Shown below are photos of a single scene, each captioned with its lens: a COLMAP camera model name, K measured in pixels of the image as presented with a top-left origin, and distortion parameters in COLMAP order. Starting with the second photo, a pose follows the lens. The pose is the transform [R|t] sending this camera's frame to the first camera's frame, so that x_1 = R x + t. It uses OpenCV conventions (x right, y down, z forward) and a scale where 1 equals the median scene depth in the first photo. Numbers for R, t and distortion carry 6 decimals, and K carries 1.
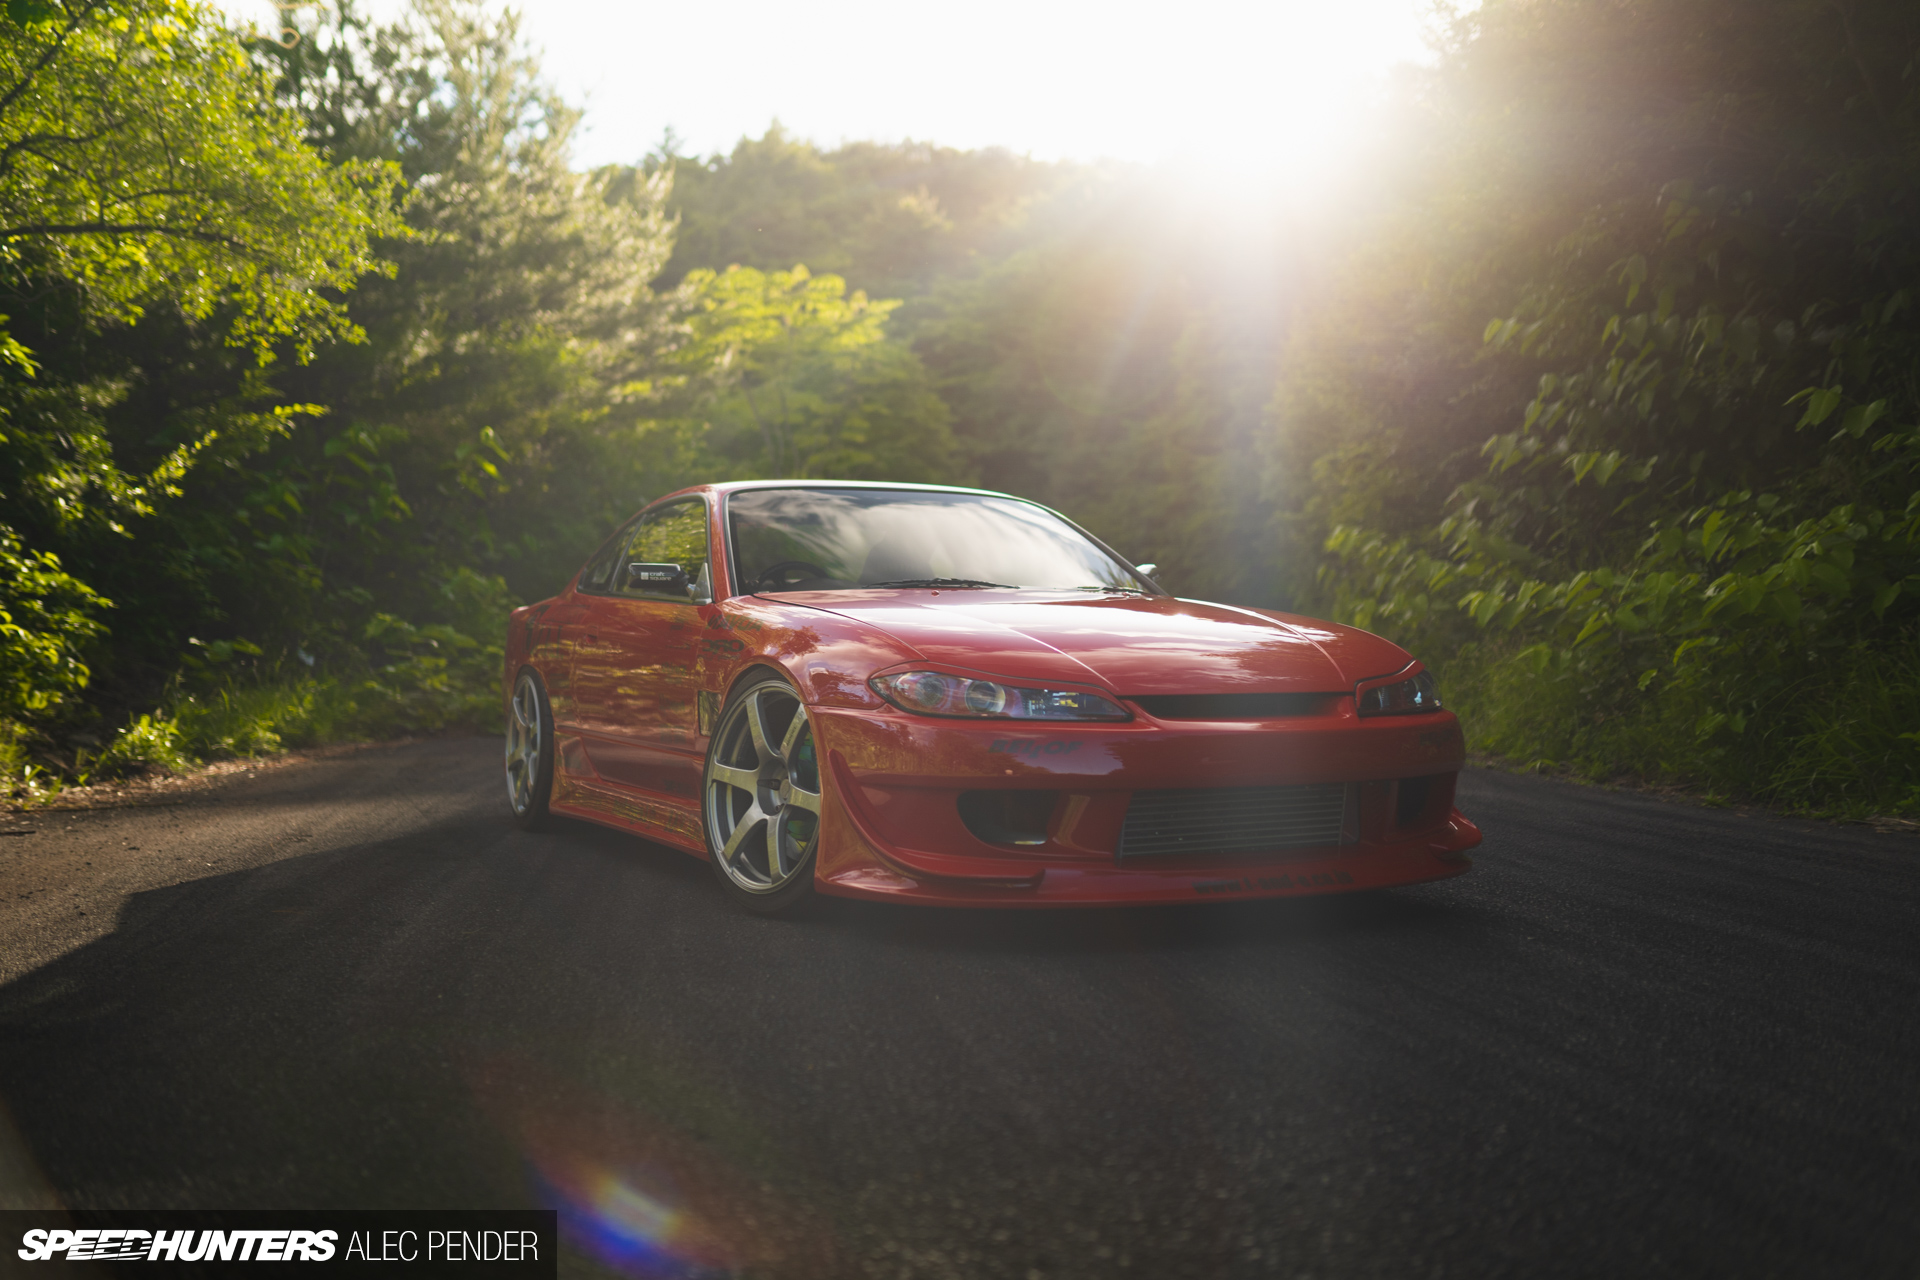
lens RADIAL K [[1870.2, 0, 960.0], [0, 1870.2, 640.0], [0, 0, 1]] dist [-0.027749, 0.023263]
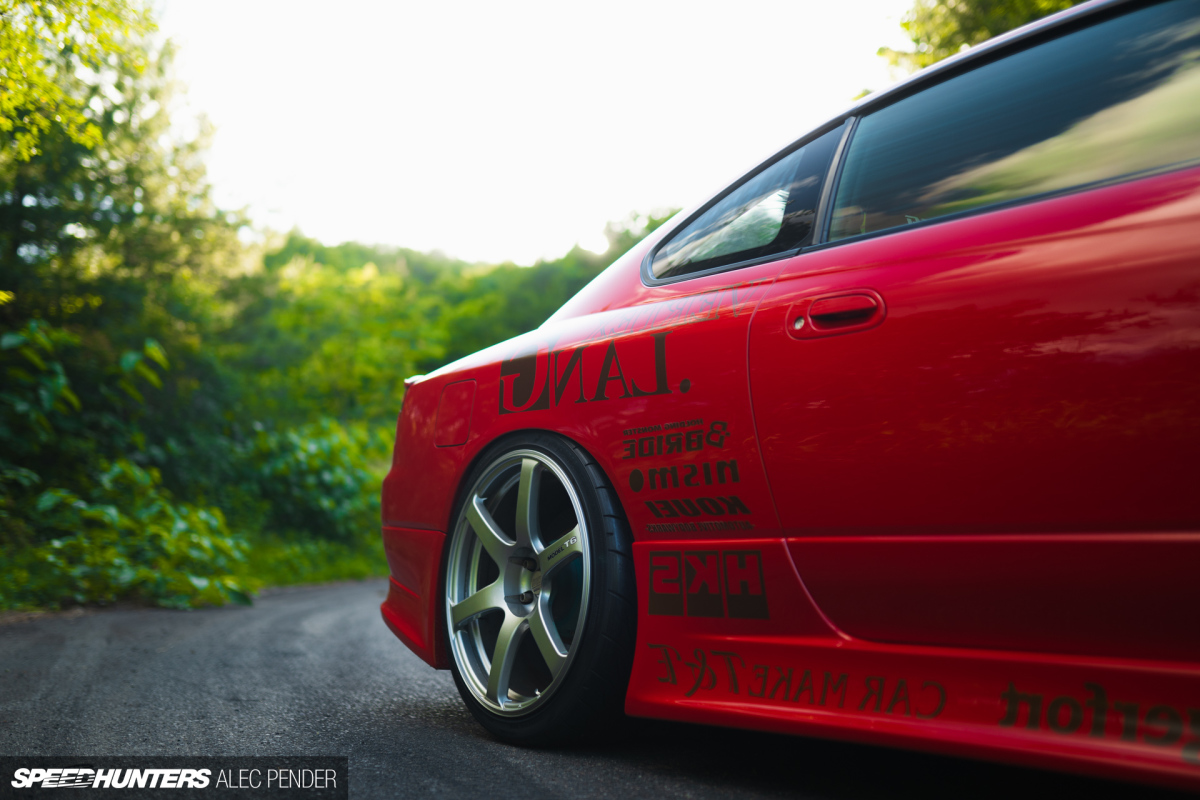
lens RADIAL K [[1168.9, 0, 600.0], [0, 1168.9, 400.0], [0, 0, 1]] dist [-0.027749, 0.023263]
pose [[0.983883, 0.042220, 0.173756, -0.130270], [-0.017074, 0.989468, -0.143745, 0.025396], [-0.177995, 0.138461, 0.974241, 0.324313]]
